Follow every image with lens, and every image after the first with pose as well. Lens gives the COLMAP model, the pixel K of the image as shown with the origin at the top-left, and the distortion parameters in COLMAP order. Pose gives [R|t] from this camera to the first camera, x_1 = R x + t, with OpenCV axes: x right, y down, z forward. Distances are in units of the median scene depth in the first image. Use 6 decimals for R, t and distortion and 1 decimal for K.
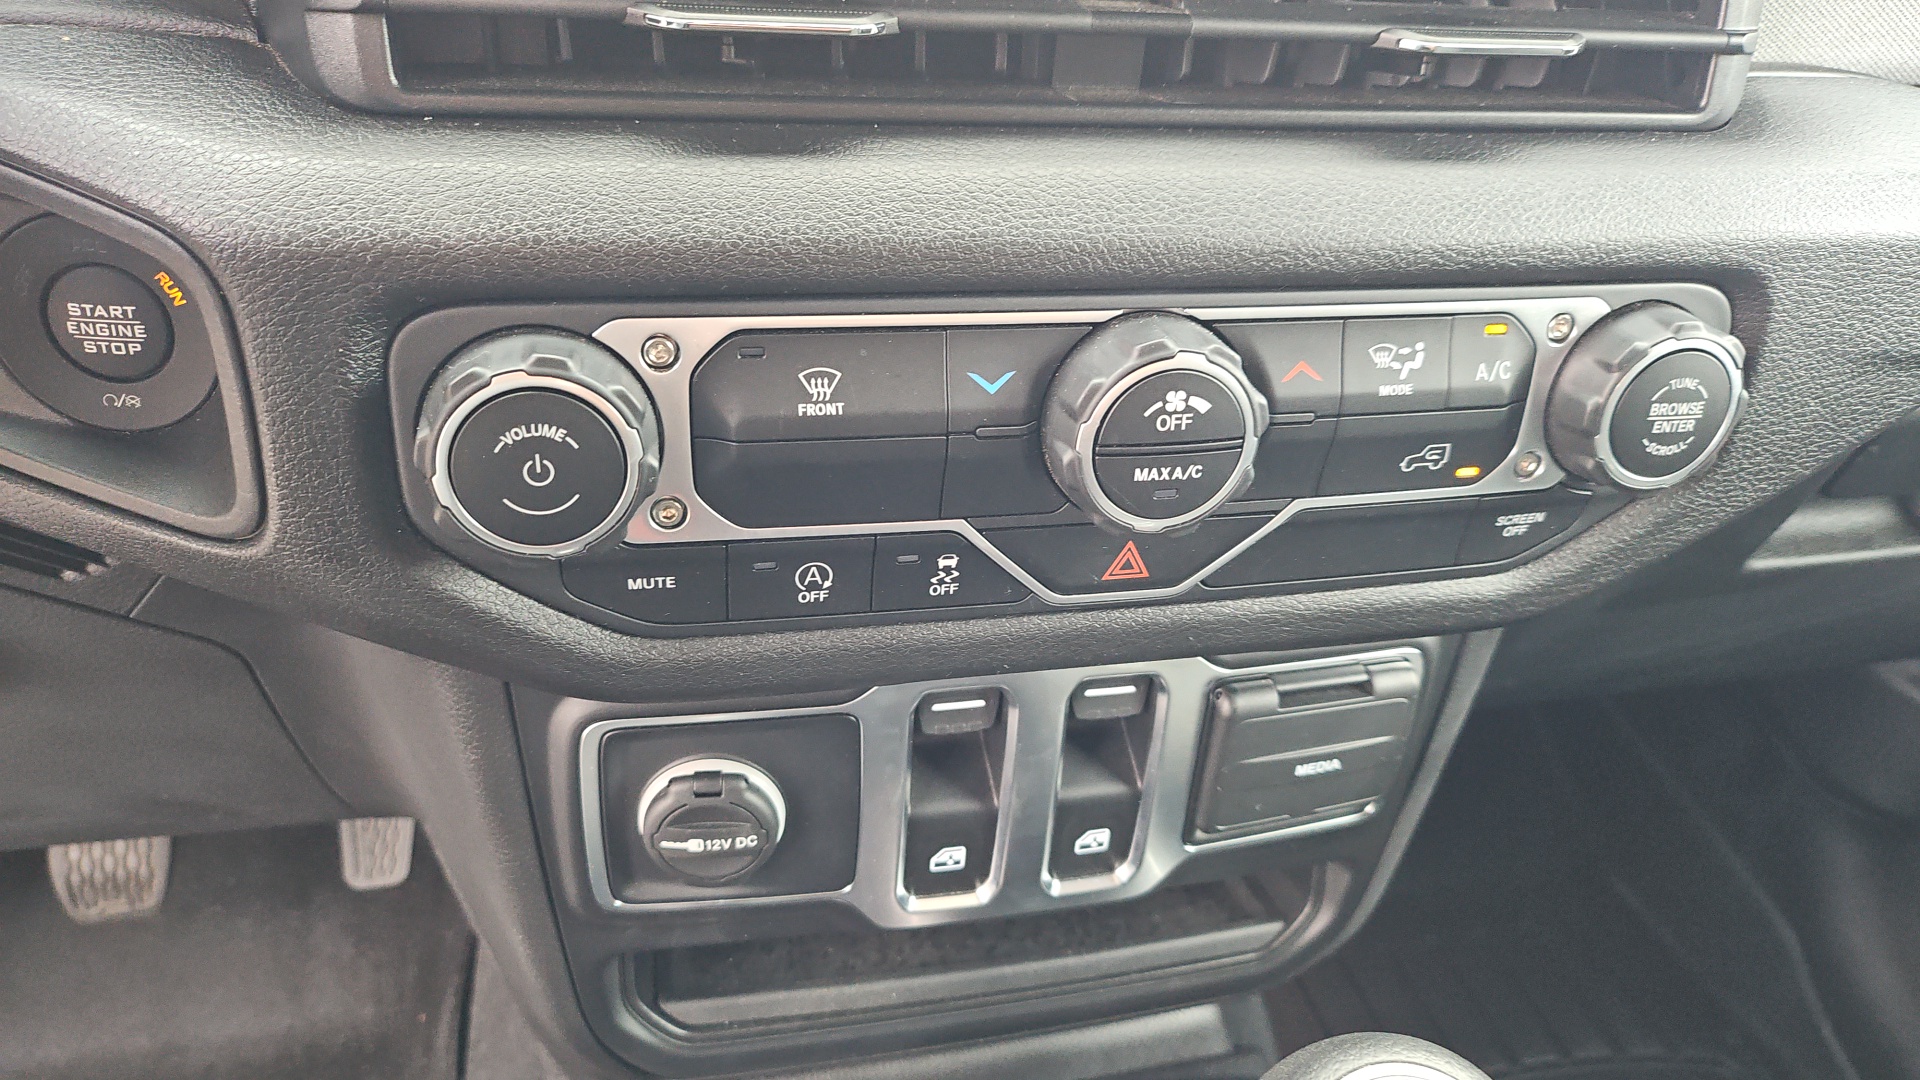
lens RADIAL K [[1336.9, 0, 979.2], [0, 1336.9, 525.0], [0, 0, 1]] dist [0.057929, -0.061605]
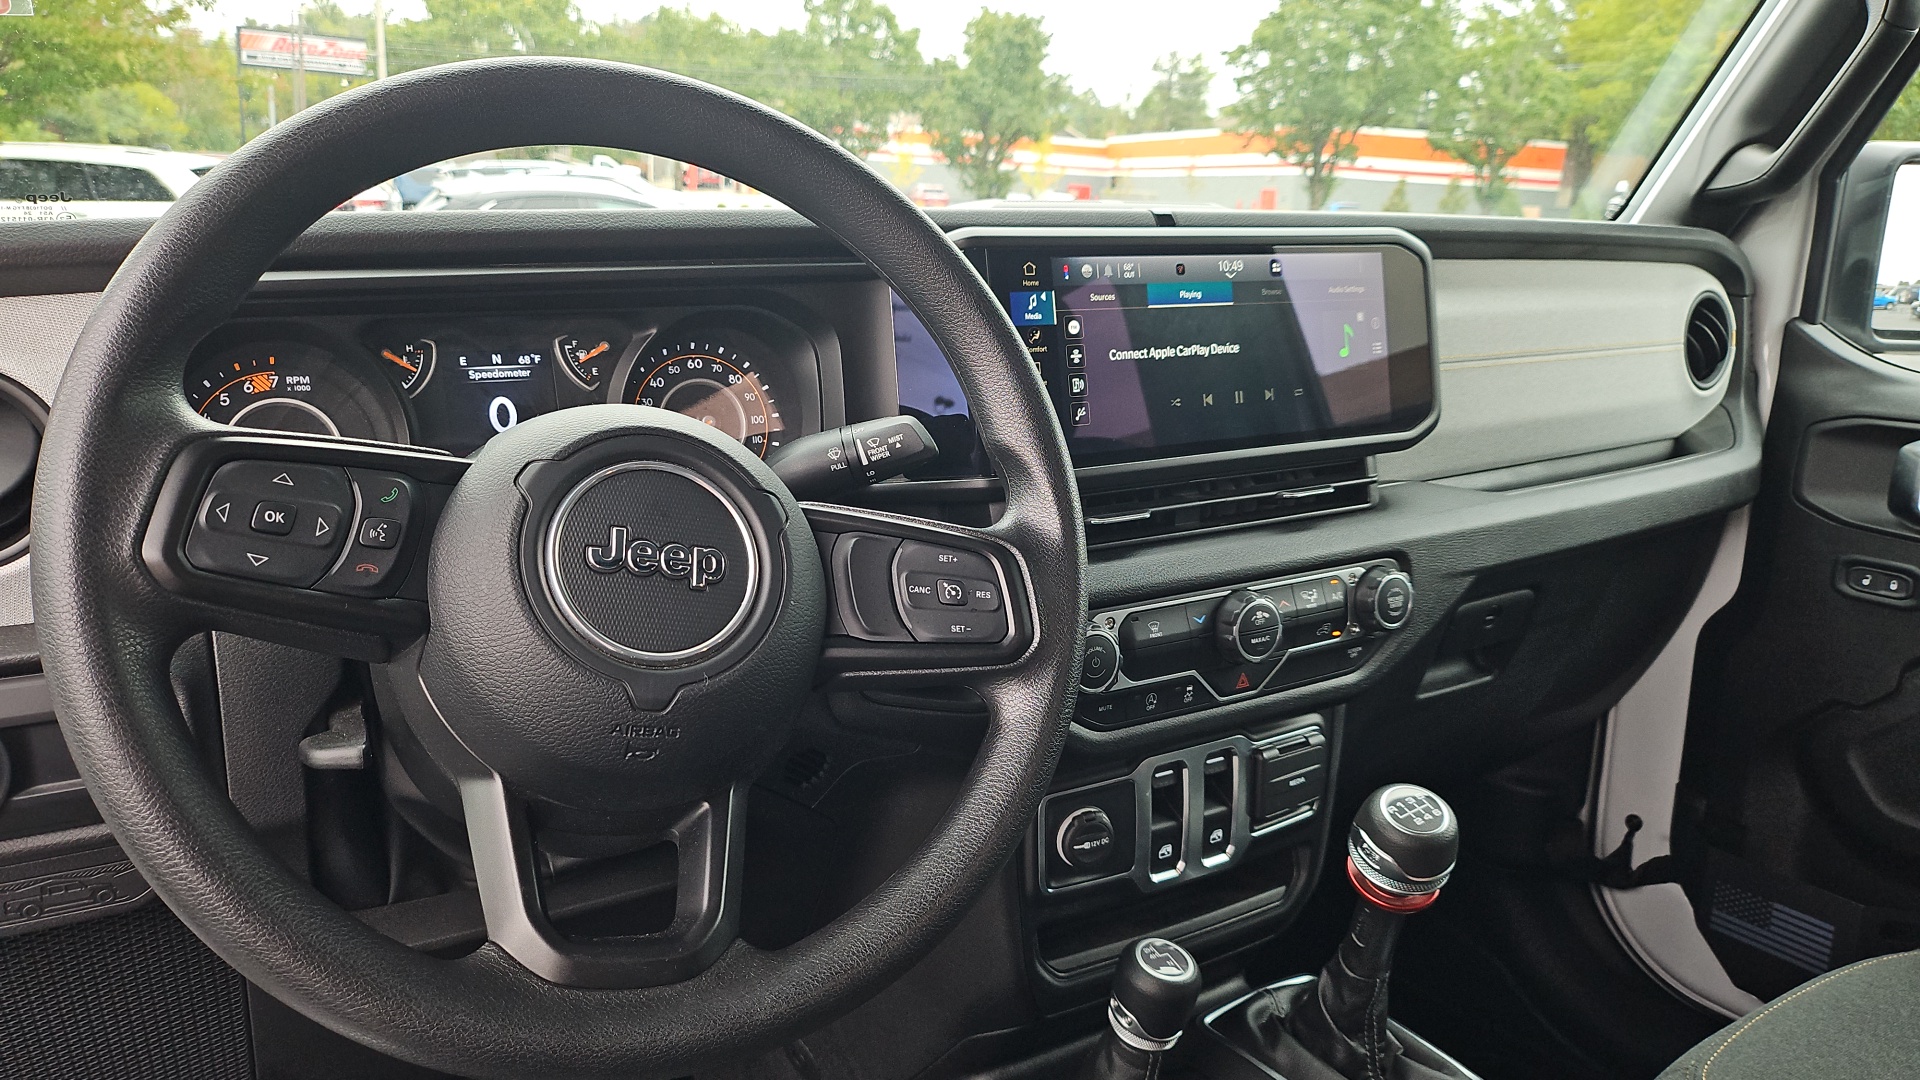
lens RADIAL K [[1336.9, 0, 963.1], [0, 1336.9, 542.0], [0, 0, 1]] dist [0.057929, -0.061605]
pose [[0.950629, -0.143607, 0.275102, -0.937790], [0.217200, 0.941056, -0.259301, 0.283931], [-0.221649, 0.306252, 0.925787, -1.235436]]
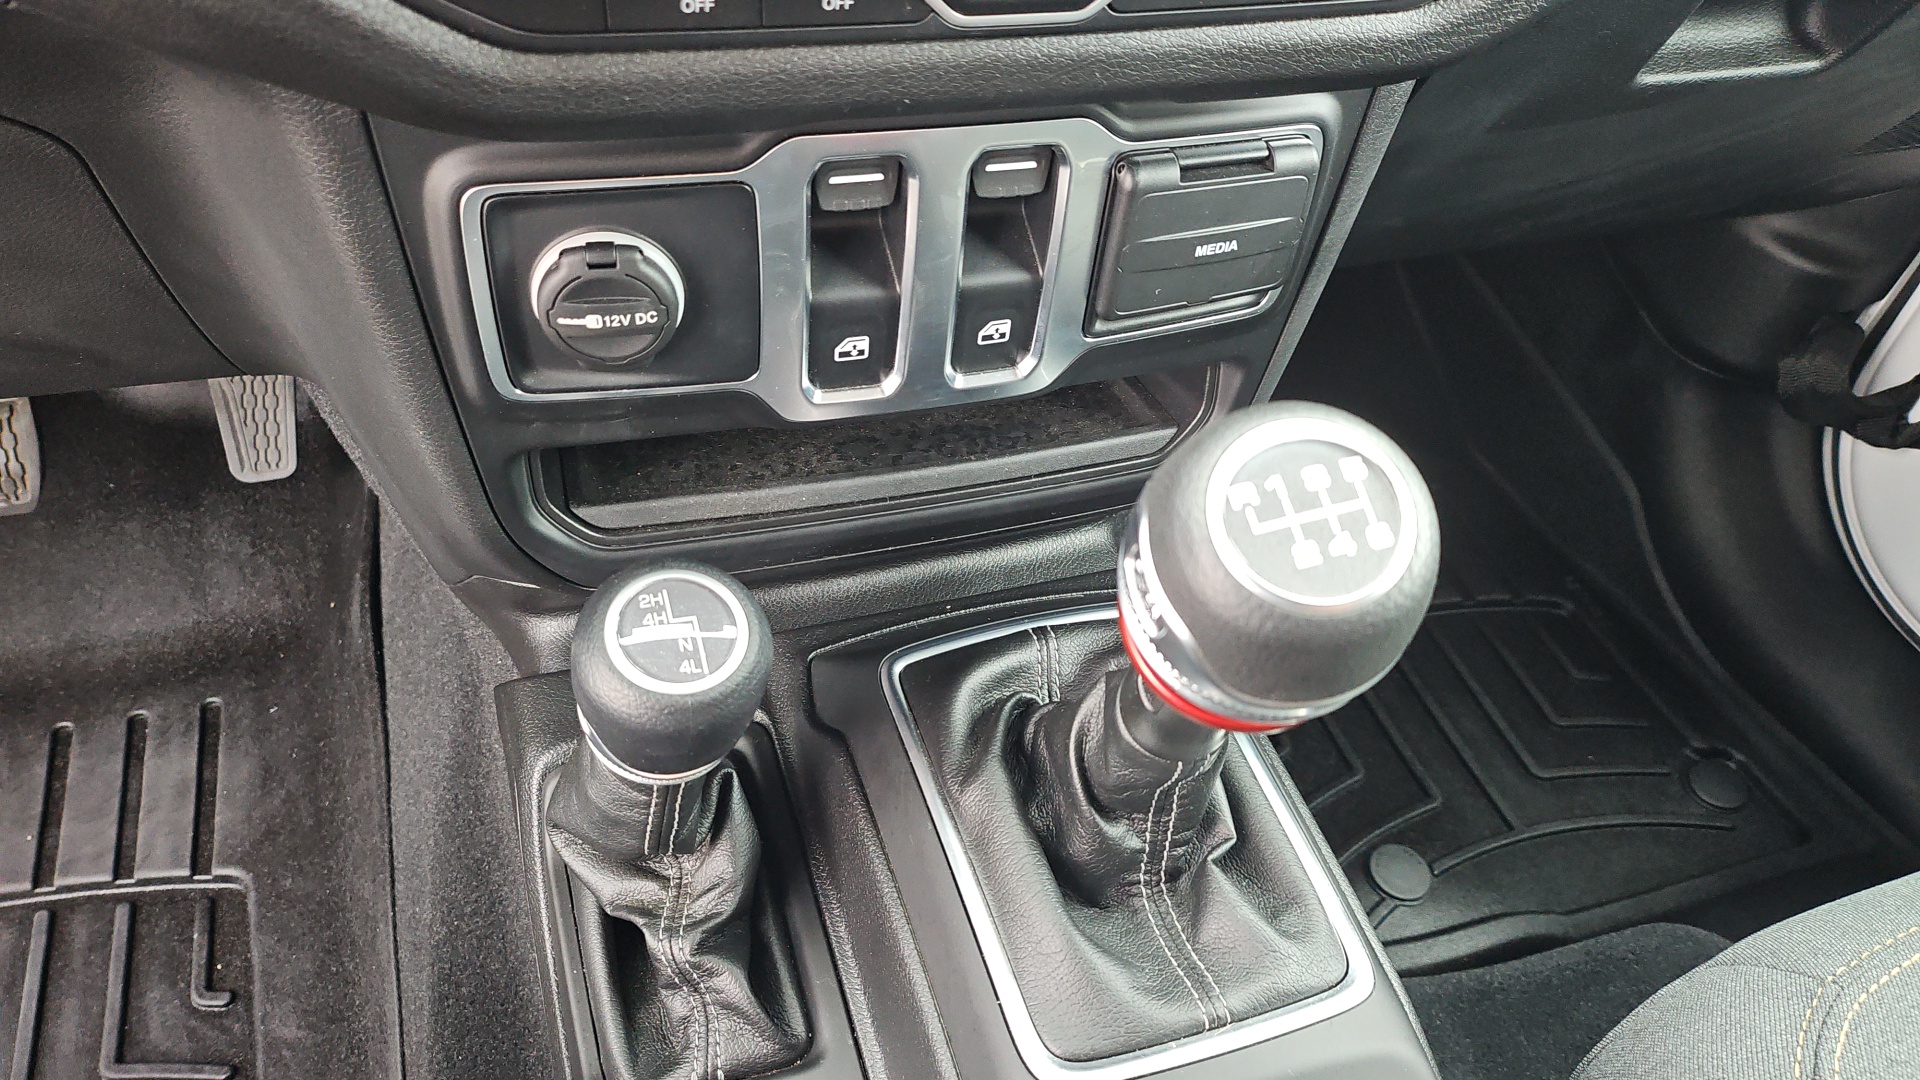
lens RADIAL K [[1336.9, 0, 971.1], [0, 1336.9, 503.1], [0, 0, 1]] dist [0.057929, -0.061605]
pose [[0.996594, -0.037167, 0.073616, -0.012967], [0.018725, 0.971349, 0.236918, 0.131942], [-0.080312, -0.234733, 0.968737, -0.002177]]
